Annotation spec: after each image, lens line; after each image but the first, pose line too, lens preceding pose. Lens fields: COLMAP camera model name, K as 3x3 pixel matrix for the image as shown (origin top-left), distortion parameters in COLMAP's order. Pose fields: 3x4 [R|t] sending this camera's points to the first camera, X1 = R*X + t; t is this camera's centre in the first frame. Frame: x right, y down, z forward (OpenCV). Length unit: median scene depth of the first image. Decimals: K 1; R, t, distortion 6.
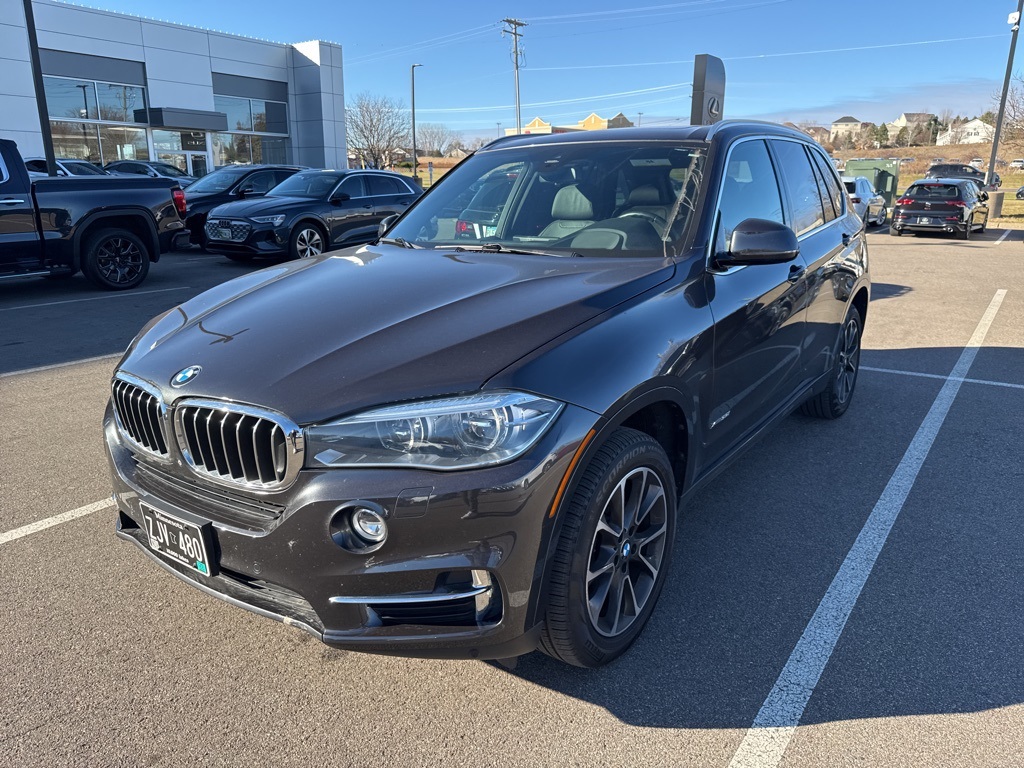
lens RADIAL K [[717.3, 0, 519.6], [0, 717.3, 386.3], [0, 0, 1]] dist [0.033195, -0.037153]
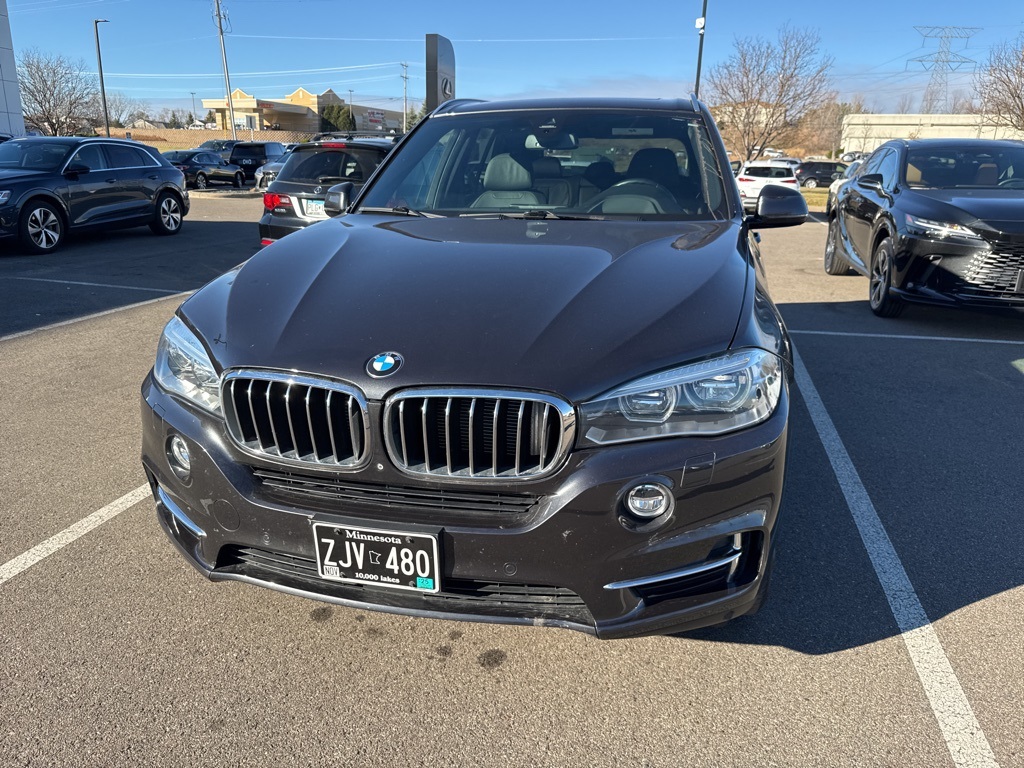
lens RADIAL K [[717.3, 0, 516.0], [0, 717.3, 387.0], [0, 0, 1]] dist [0.033195, -0.037153]
pose [[0.931521, -0.092711, 0.351672, -0.379581], [0.083521, 0.995652, 0.041251, -0.005518], [-0.353967, -0.009054, 0.935214, 0.099346]]
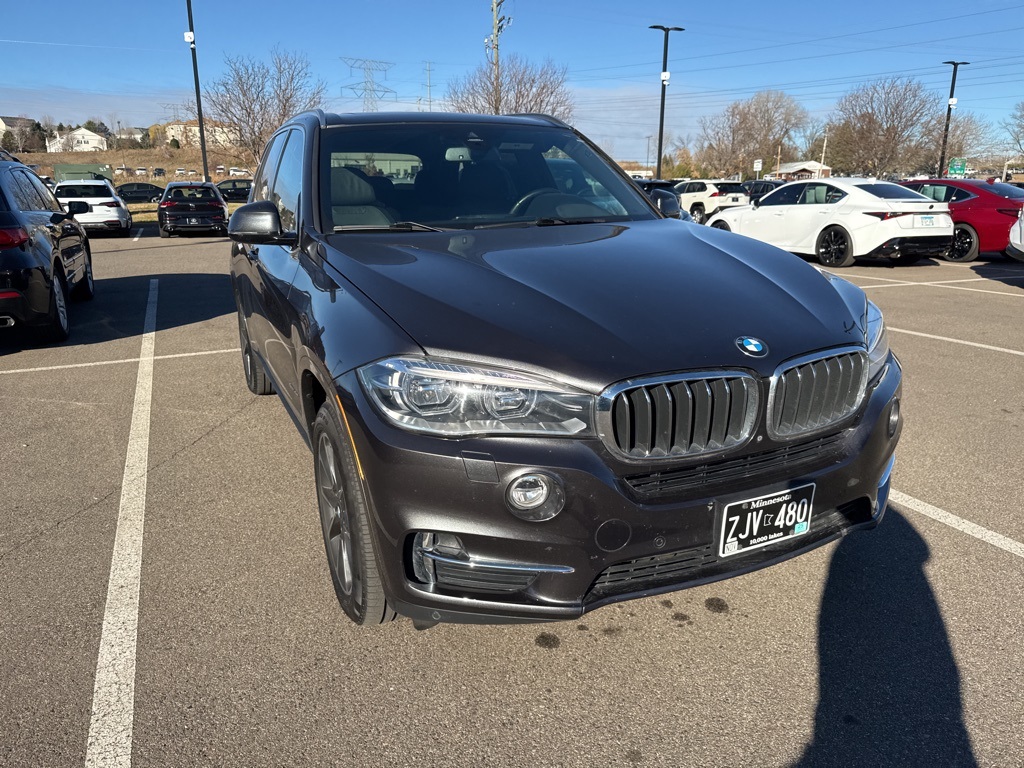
lens RADIAL K [[717.3, 0, 511.8], [0, 717.3, 388.6], [0, 0, 1]] dist [0.033195, -0.037153]
pose [[0.499119, -0.240456, 0.832503, -0.870701], [0.246030, 0.960515, 0.129926, -0.098435], [-0.830873, 0.139972, 0.538570, 0.471064]]
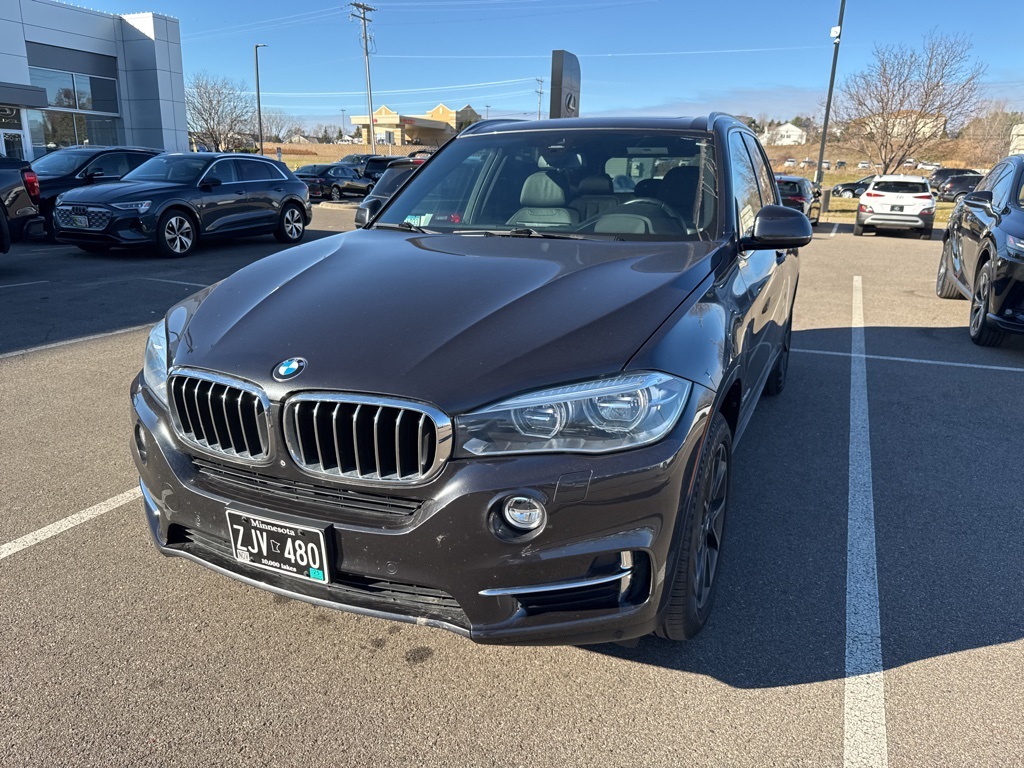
lens RADIAL K [[717.3, 0, 520.9], [0, 717.3, 385.9], [0, 0, 1]] dist [0.033195, -0.037153]
pose [[0.979275, -0.038696, 0.198803, -0.219672], [0.036656, 0.999231, 0.013937, 0.003630], [-0.199189, -0.006361, 0.979940, 0.027723]]
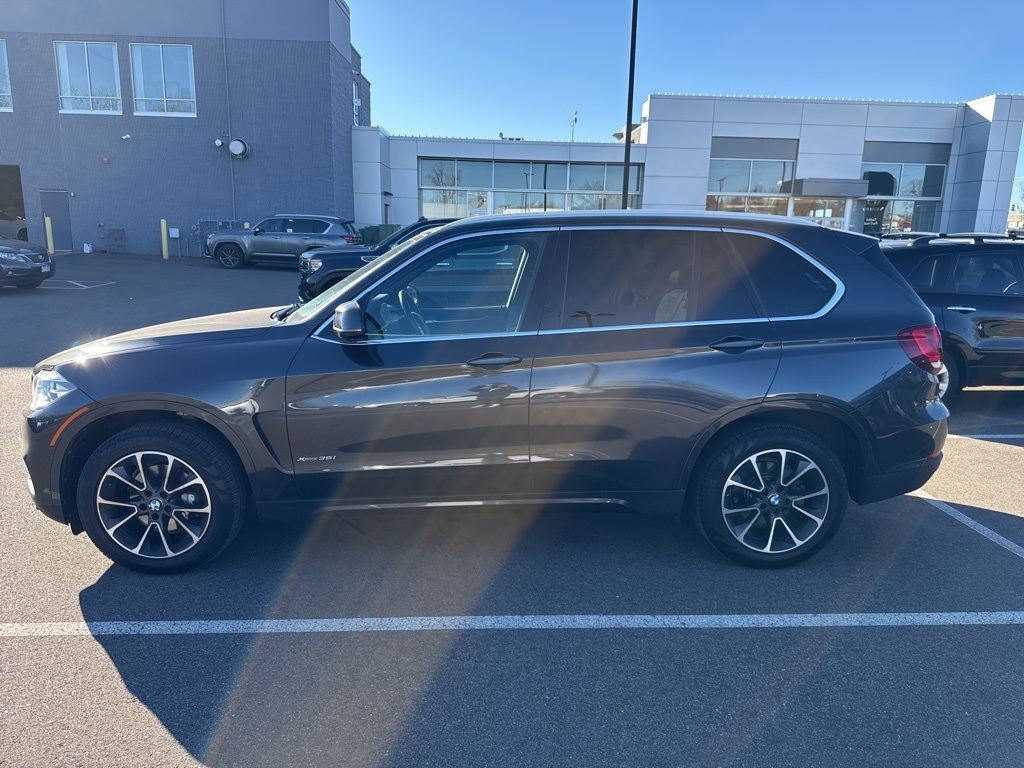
lens RADIAL K [[717.3, 0, 521.4], [0, 717.3, 393.5], [0, 0, 1]] dist [0.033195, -0.037153]
pose [[0.617688, 0.174517, -0.766815, 1.228563], [-0.229271, 0.972671, 0.036683, -0.160557], [0.752260, 0.153150, 0.640819, 0.405662]]
